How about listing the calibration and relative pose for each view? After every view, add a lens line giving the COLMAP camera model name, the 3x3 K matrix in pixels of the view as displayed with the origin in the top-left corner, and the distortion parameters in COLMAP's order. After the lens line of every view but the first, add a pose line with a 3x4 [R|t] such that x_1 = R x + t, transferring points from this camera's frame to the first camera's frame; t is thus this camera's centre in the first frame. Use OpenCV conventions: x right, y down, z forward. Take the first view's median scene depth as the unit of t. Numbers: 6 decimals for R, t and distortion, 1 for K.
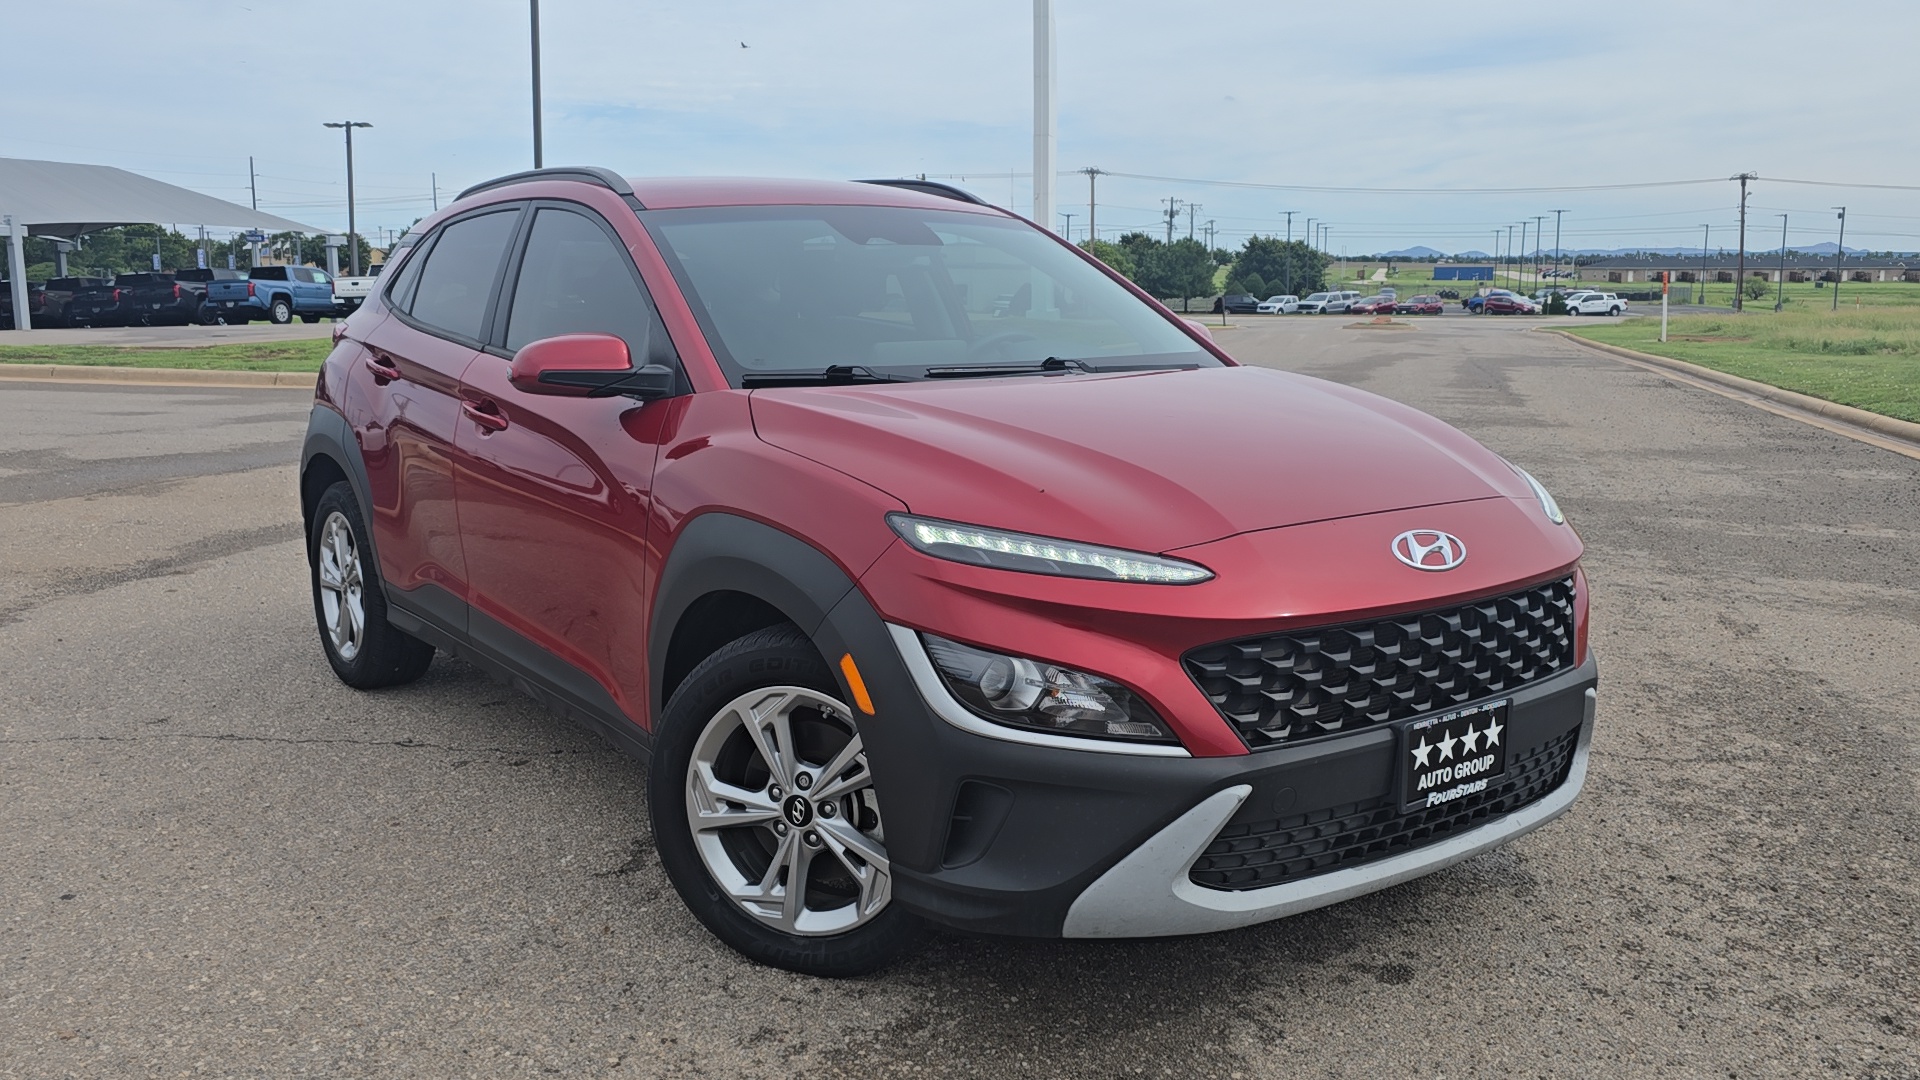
lens RADIAL K [[1581.4, 0, 960.0], [0, 1581.4, 540.0], [0, 0, 1]] dist [-0.002714, 0.156253]
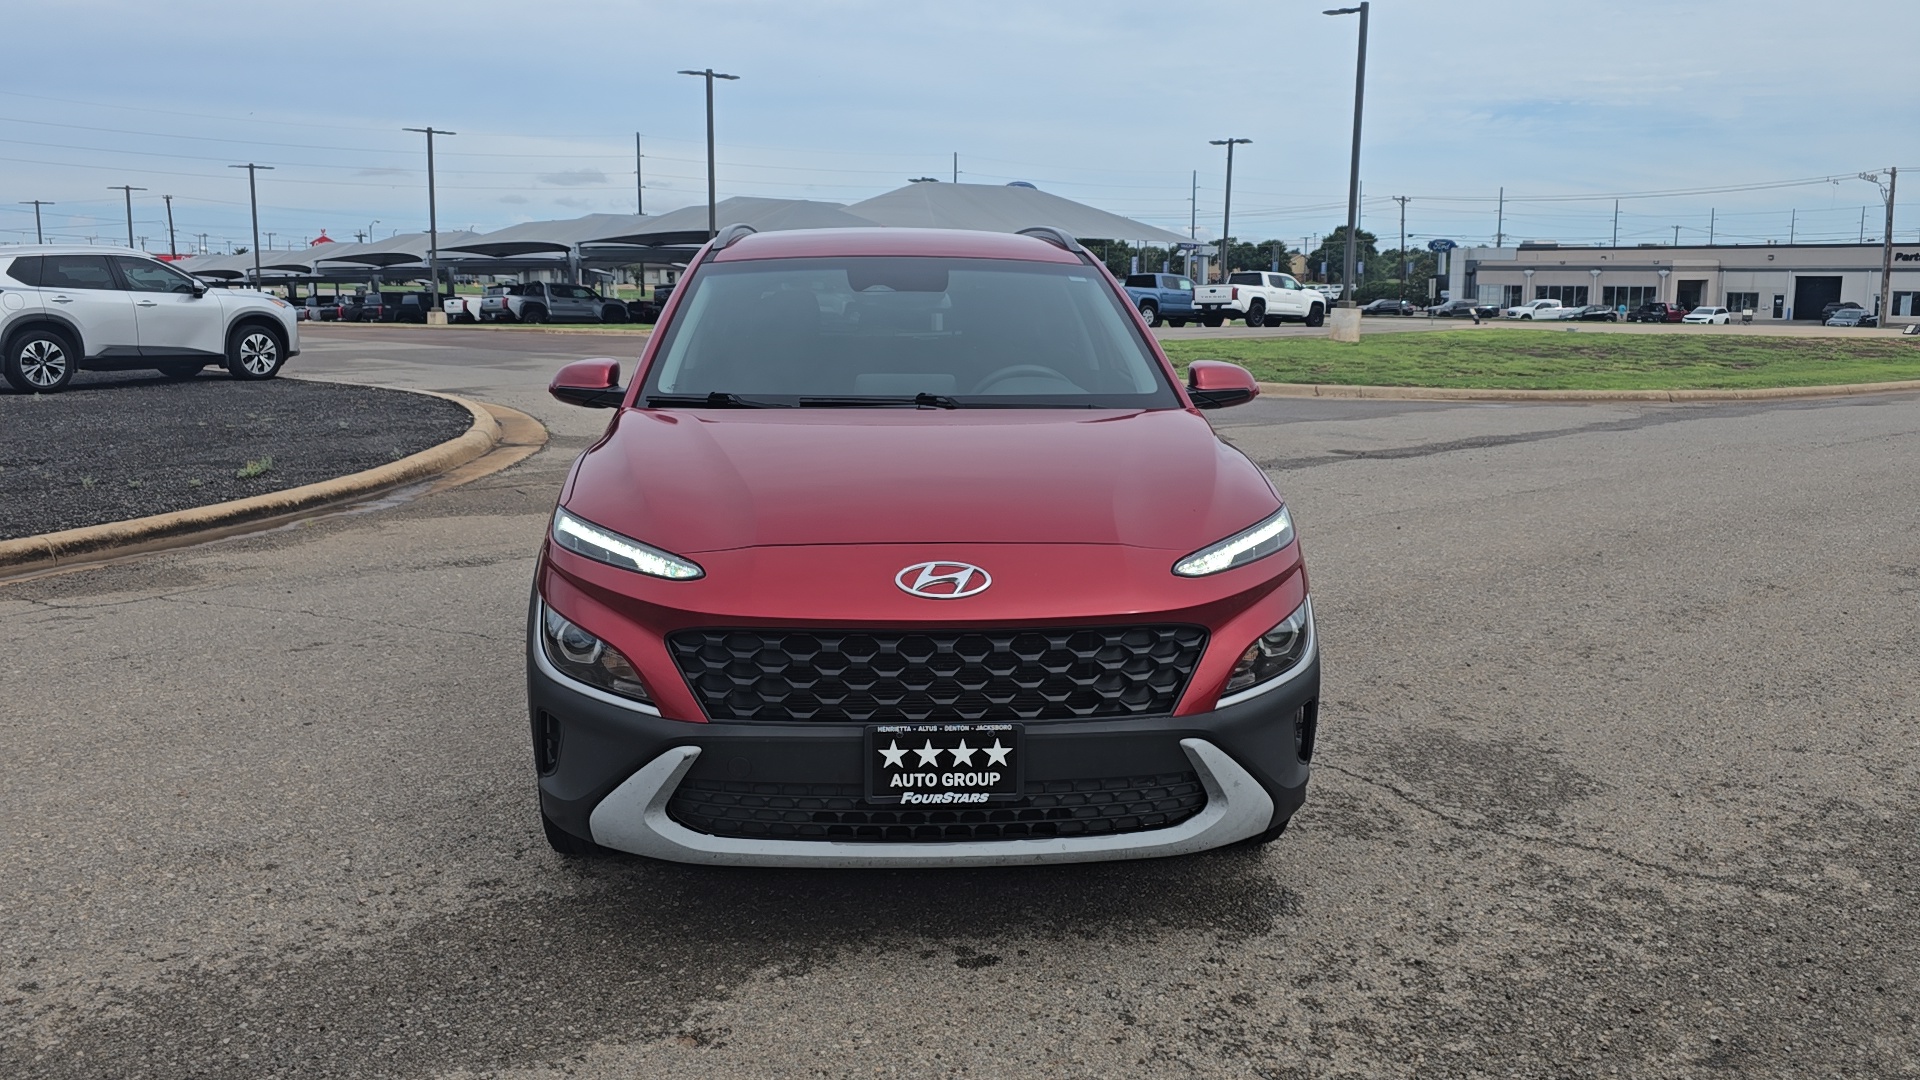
lens RADIAL K [[1623.4, 0, 958.3], [0, 1623.4, 530.5], [0, 0, 1]] dist [-0.004578, 0.007150]
pose [[0.840620, 0.090473, -0.534015, 0.870767], [-0.096889, 0.995165, 0.016083, -0.045771], [0.532888, 0.038220, 0.845322, 0.027452]]
